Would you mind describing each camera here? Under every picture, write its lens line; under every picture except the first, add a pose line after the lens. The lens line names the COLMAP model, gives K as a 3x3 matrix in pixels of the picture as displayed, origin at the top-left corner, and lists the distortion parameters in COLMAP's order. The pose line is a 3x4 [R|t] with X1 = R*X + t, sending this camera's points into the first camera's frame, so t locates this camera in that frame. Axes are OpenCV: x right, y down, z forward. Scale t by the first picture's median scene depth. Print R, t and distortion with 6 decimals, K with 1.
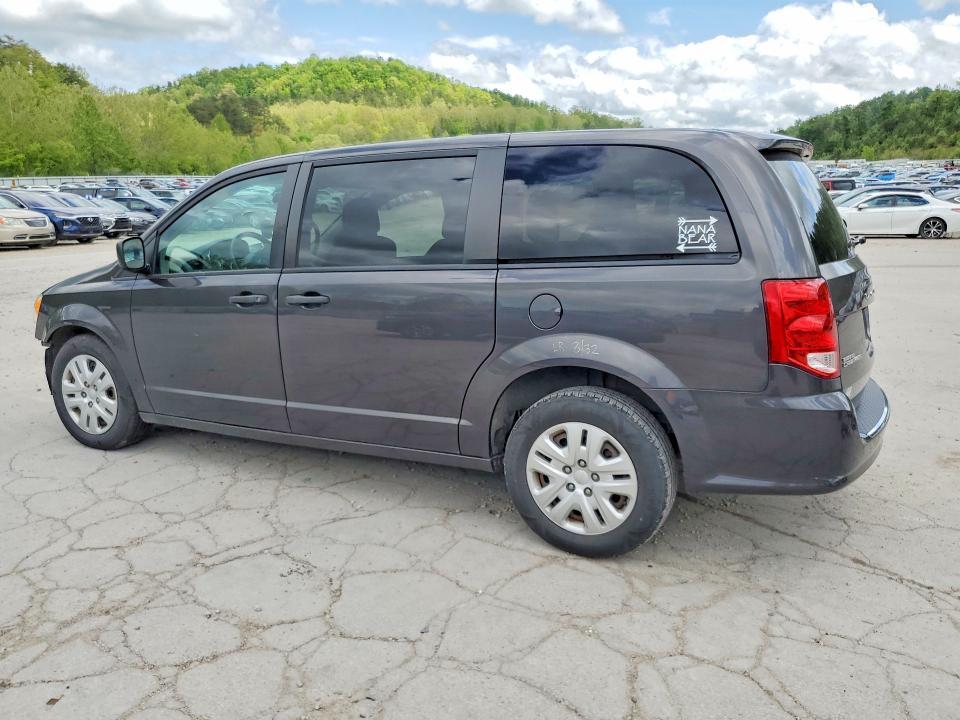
lens RADIAL K [[710.7, 0, 480.0], [0, 710.7, 360.0], [0, 0, 1]] dist [-0.002792, 0.004779]
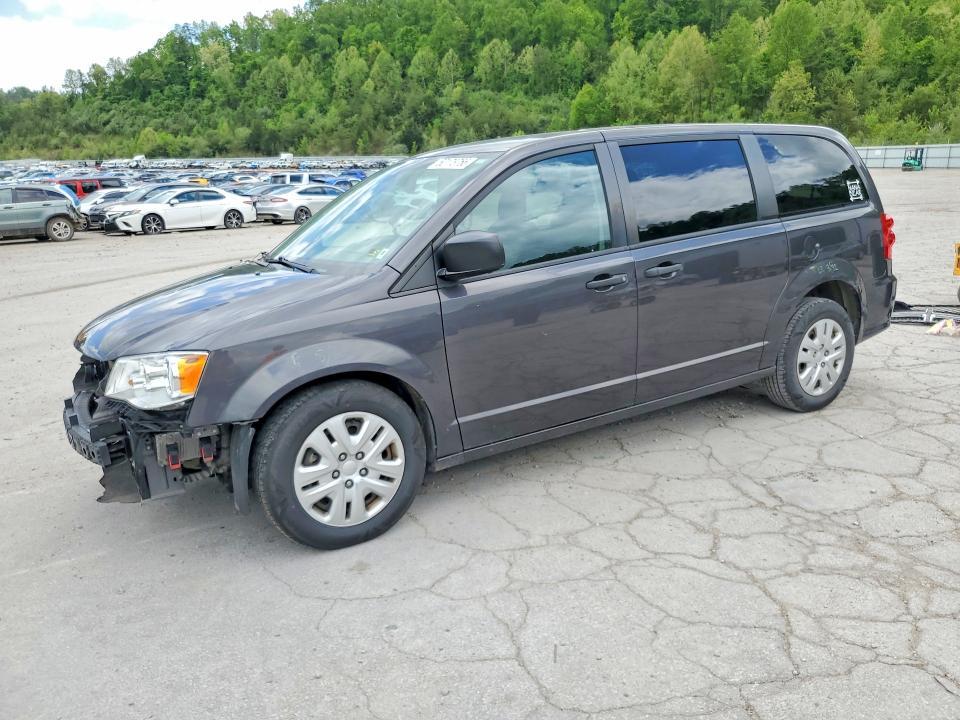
lens RADIAL K [[734.6, 0, 479.8], [0, 734.6, 337.2], [0, 0, 1]] dist [0.003127, 0.003815]
pose [[0.548008, -0.188608, 0.814932, -1.245872], [0.218776, 0.972653, 0.077994, -0.125338], [-0.807356, 0.135546, 0.574285, 0.565977]]
